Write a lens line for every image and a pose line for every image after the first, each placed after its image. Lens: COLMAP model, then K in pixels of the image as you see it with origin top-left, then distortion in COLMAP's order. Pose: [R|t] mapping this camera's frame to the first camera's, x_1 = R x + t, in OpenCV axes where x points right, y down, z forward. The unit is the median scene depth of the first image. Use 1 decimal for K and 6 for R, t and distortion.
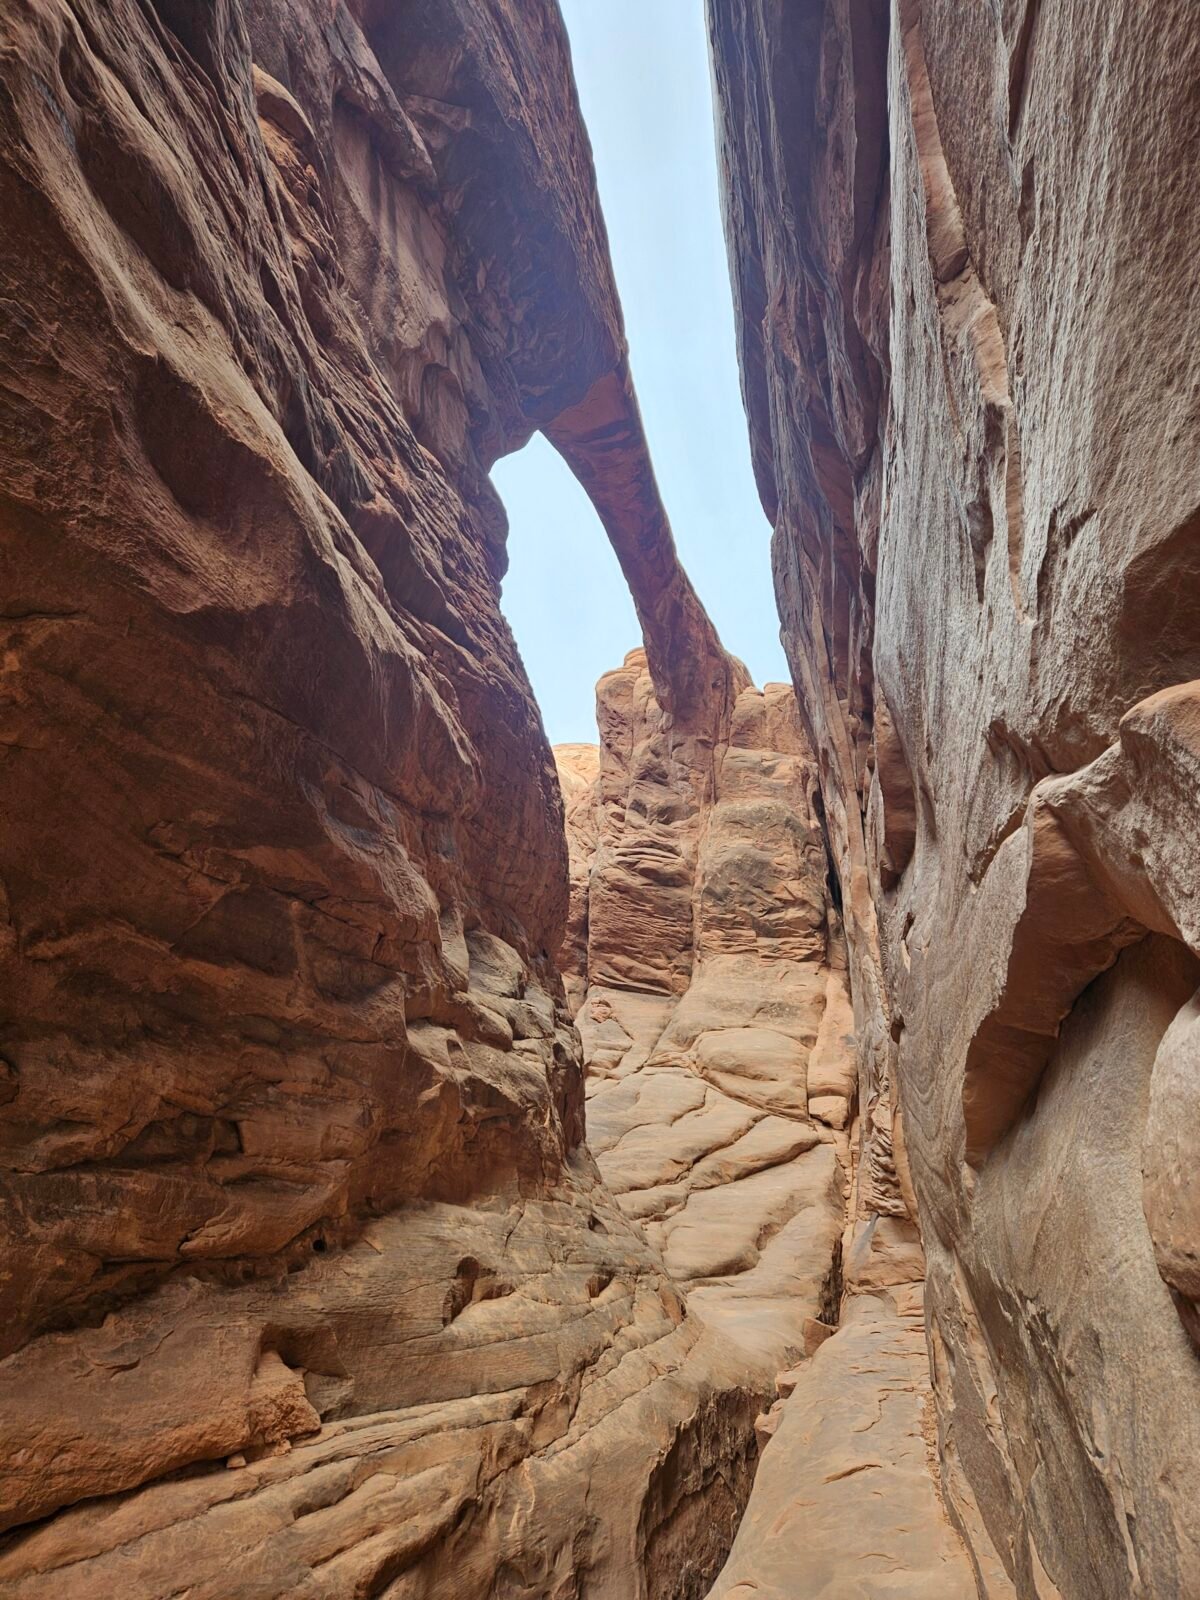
lens RADIAL K [[1066.6, 0, 598.3], [0, 1066.6, 796.5], [0, 0, 1]] dist [0.090125, -0.072908]
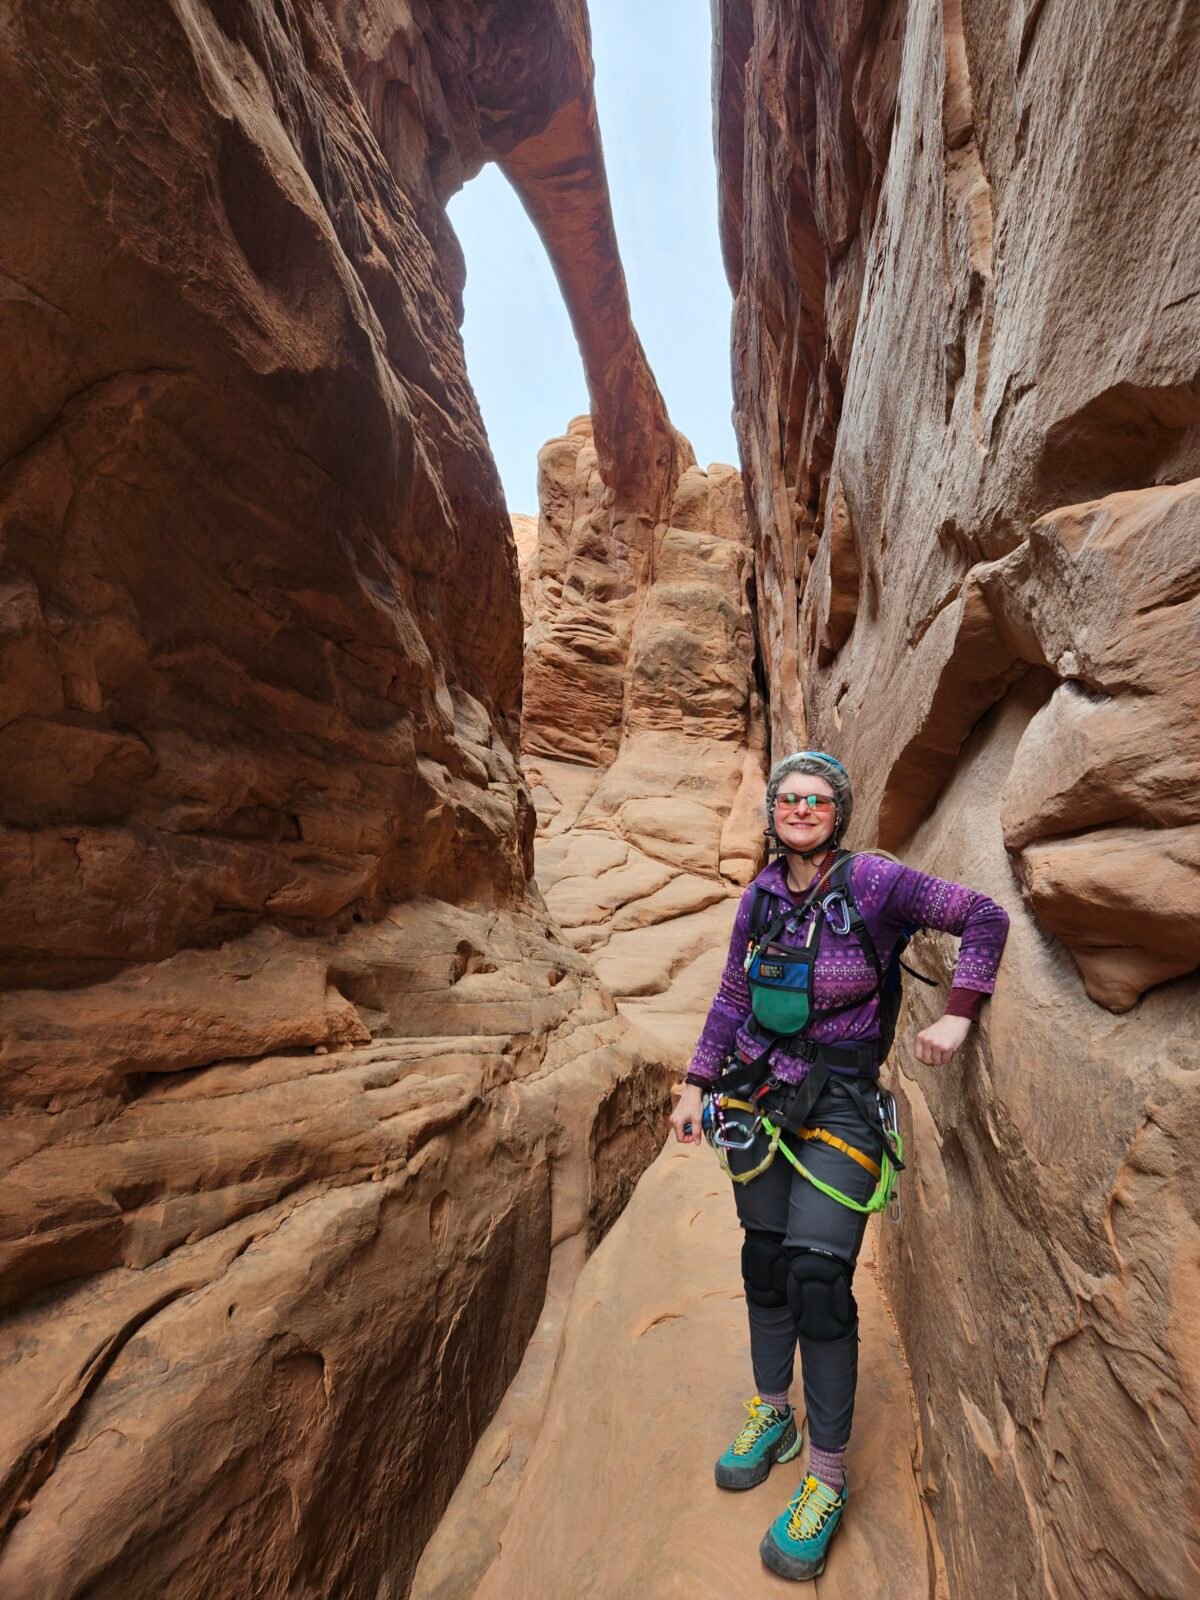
lens RADIAL K [[1066.6, 0, 598.3], [0, 1066.6, 796.5], [0, 0, 1]] dist [0.090125, -0.072908]
pose [[0.995655, 0.044910, 0.081574, -0.073598], [-0.060572, 0.977708, 0.201045, 0.010224], [-0.070727, -0.205112, 0.976180, -0.164483]]
